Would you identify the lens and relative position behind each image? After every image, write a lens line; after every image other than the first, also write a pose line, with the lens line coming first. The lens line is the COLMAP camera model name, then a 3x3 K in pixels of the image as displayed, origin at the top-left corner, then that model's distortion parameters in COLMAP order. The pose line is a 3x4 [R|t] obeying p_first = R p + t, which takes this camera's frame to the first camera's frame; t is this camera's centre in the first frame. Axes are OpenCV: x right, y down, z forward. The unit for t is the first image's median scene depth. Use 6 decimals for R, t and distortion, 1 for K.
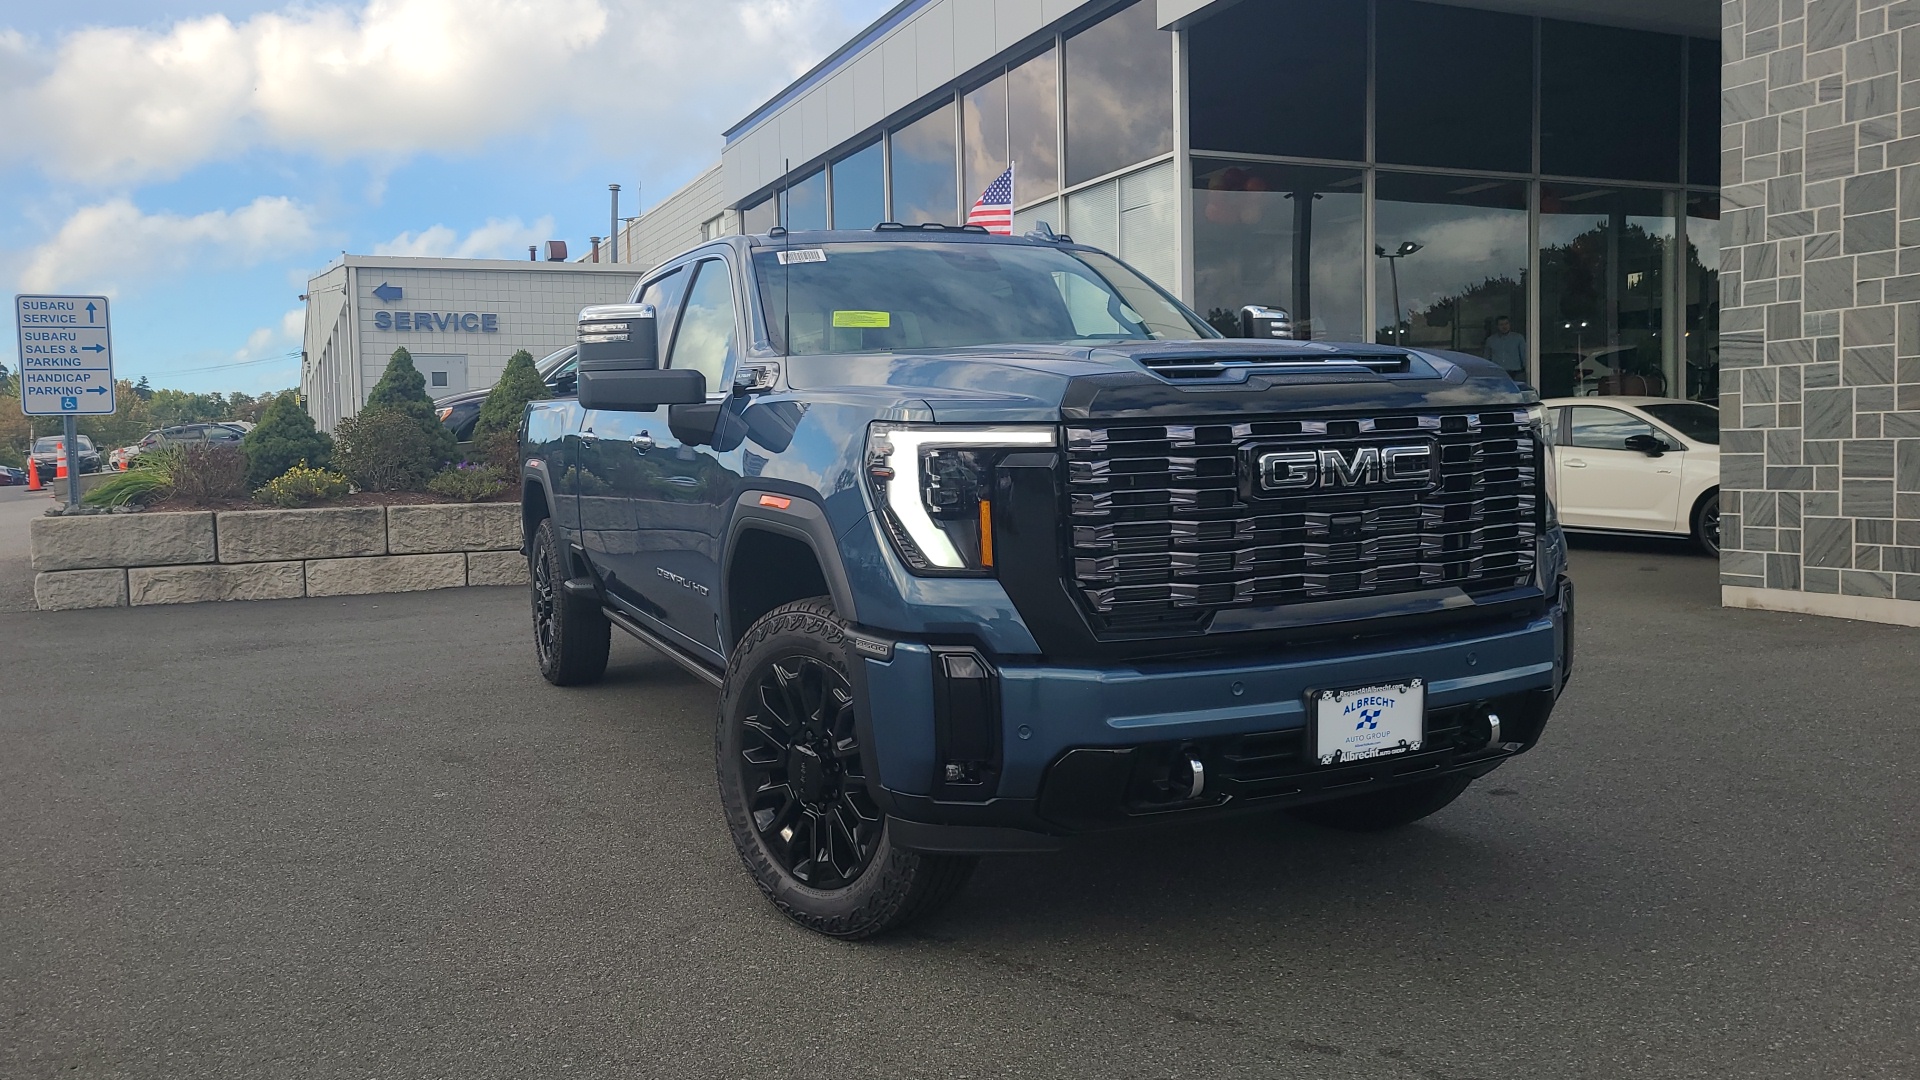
lens RADIAL K [[1445.5, 0, 941.5], [0, 1445.5, 542.7], [0, 0, 1]] dist [0.055205, -0.031511]
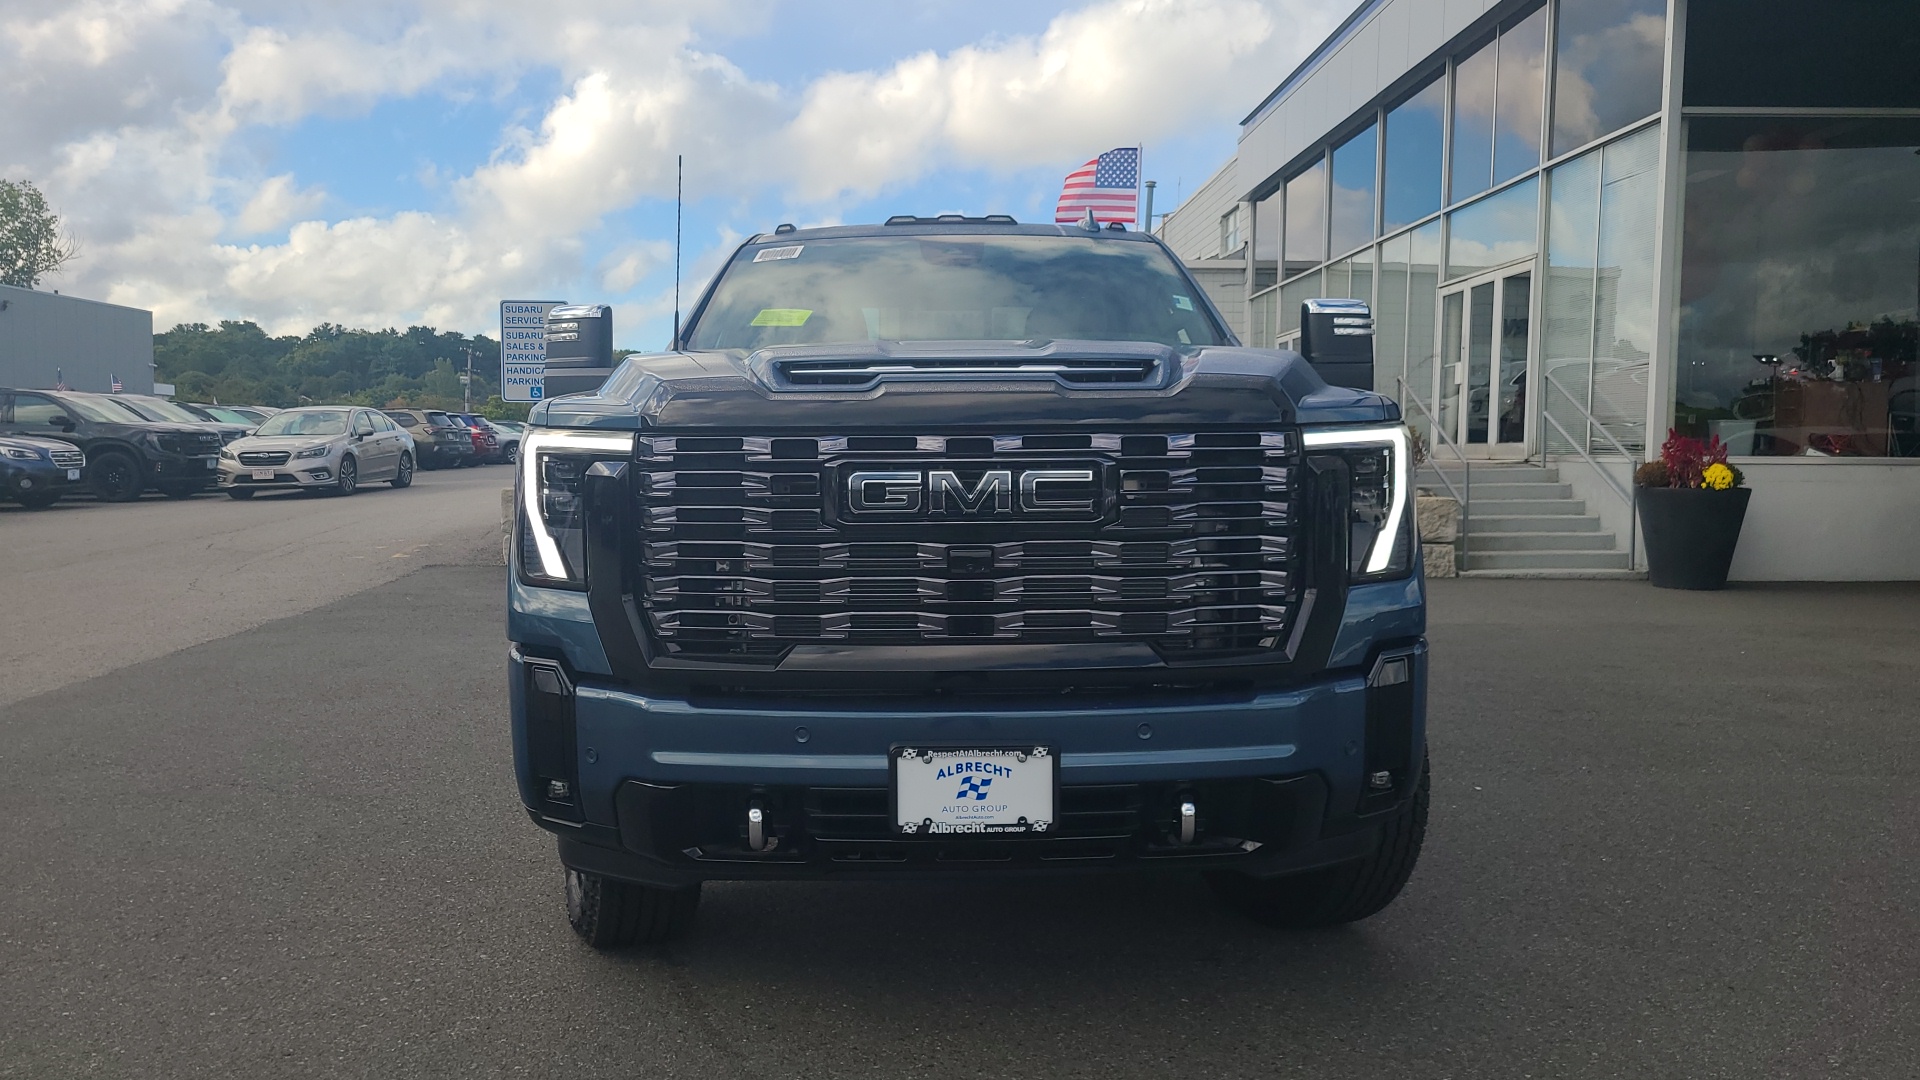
lens RADIAL K [[1445.5, 0, 965.7], [0, 1445.5, 554.8], [0, 0, 1]] dist [0.055205, -0.031511]
pose [[0.911179, 0.061188, -0.407442, 0.619960], [-0.056392, 0.998125, 0.023782, -0.034529], [0.408133, 0.001307, 0.912922, 0.219597]]
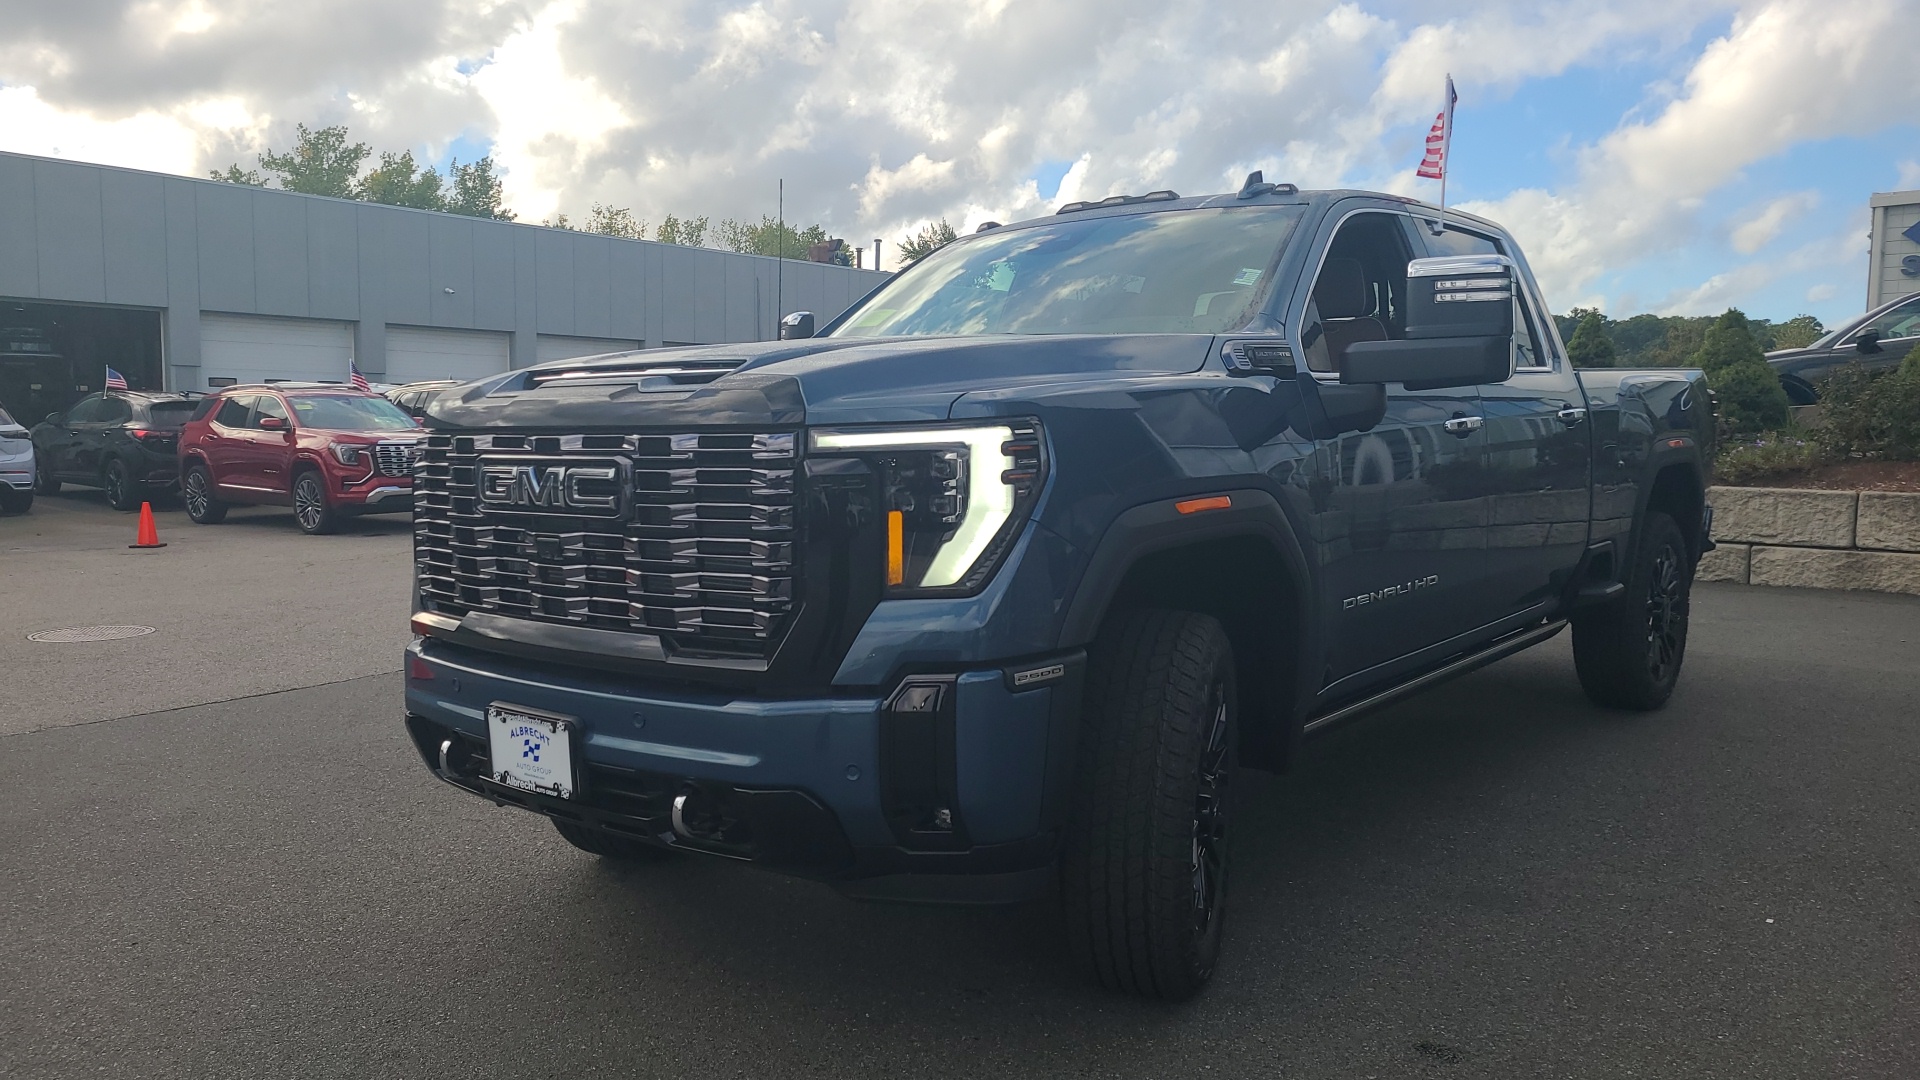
lens RADIAL K [[1445.5, 0, 858.3], [0, 1445.5, 591.4], [0, 0, 1]] dist [0.055205, -0.031511]
pose [[0.405073, 0.128724, -0.905177, 1.220107], [-0.077036, 0.991324, 0.106500, -0.099781], [0.911033, 0.026591, 0.411475, 0.790621]]
